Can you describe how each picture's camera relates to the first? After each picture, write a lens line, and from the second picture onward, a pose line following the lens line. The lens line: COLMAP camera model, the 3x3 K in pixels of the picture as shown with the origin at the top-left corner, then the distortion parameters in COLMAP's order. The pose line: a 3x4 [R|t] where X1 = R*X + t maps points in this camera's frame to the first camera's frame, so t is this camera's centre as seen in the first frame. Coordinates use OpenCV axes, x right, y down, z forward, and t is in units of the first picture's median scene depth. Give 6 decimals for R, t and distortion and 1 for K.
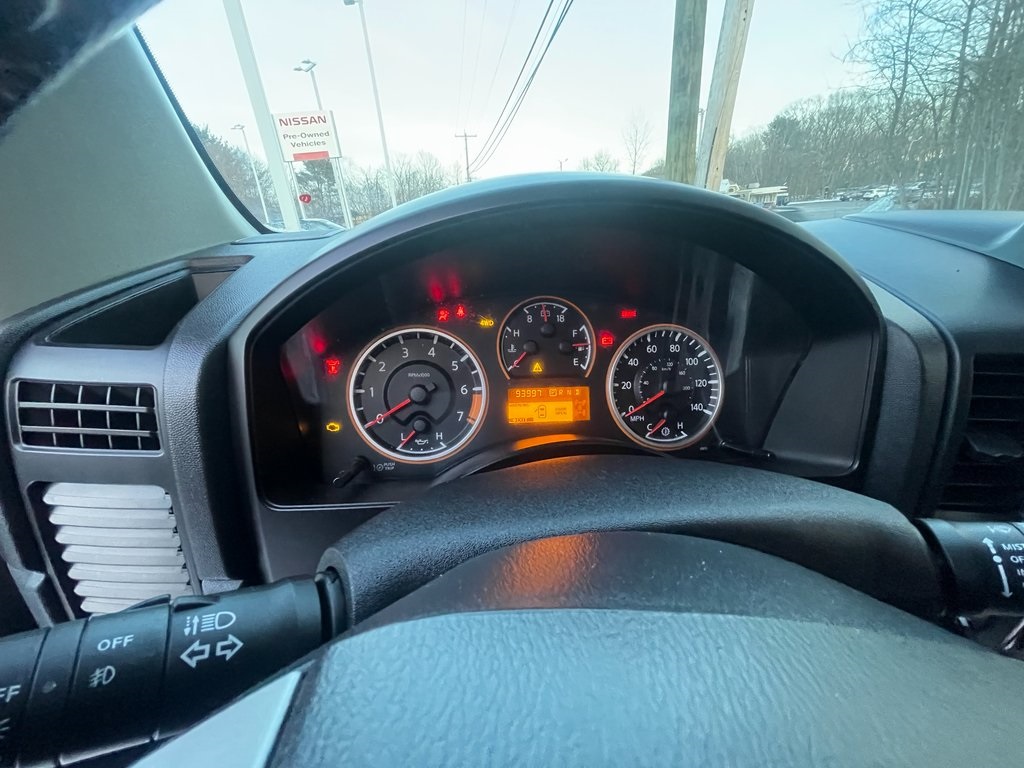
lens RADIAL K [[418.7, 0, 512.1], [0, 418.7, 394.3], [0, 0, 1]] dist [-0.007517, 0.000054]
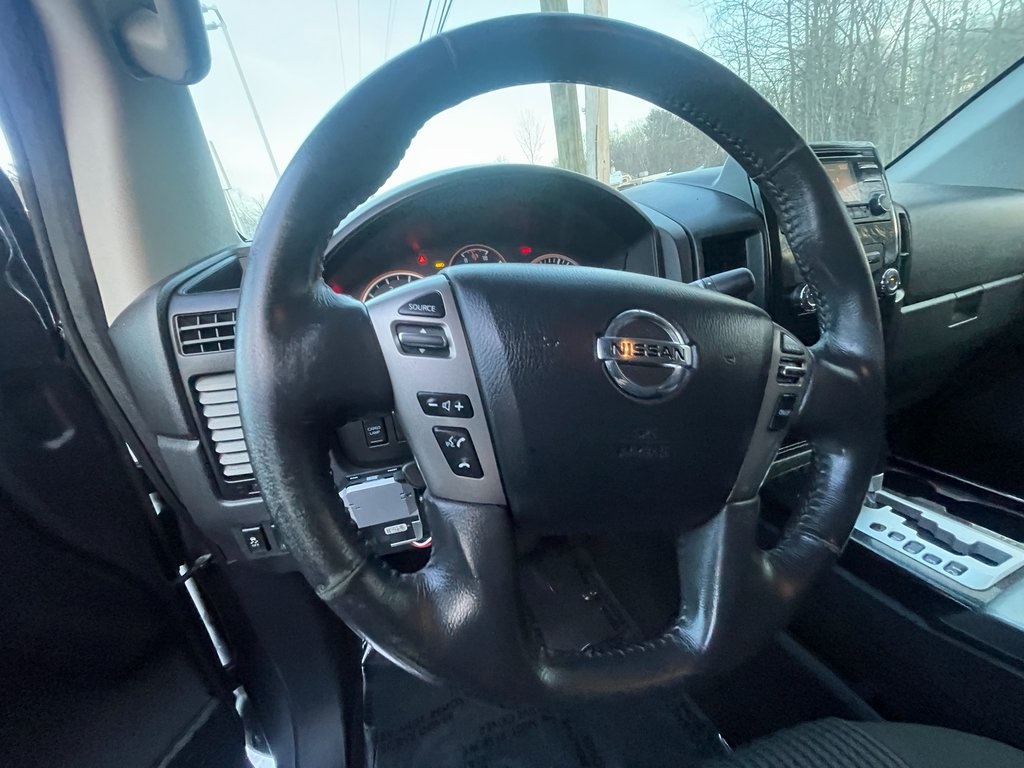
lens RADIAL K [[418.7, 0, 511.6], [0, 418.7, 393.7], [0, 0, 1]] dist [-0.007517, 0.000054]
pose [[0.974969, -0.172965, 0.139711, -0.091562], [0.175336, 0.984497, -0.004750, 0.334620], [-0.136723, 0.029127, 0.990181, -0.545420]]
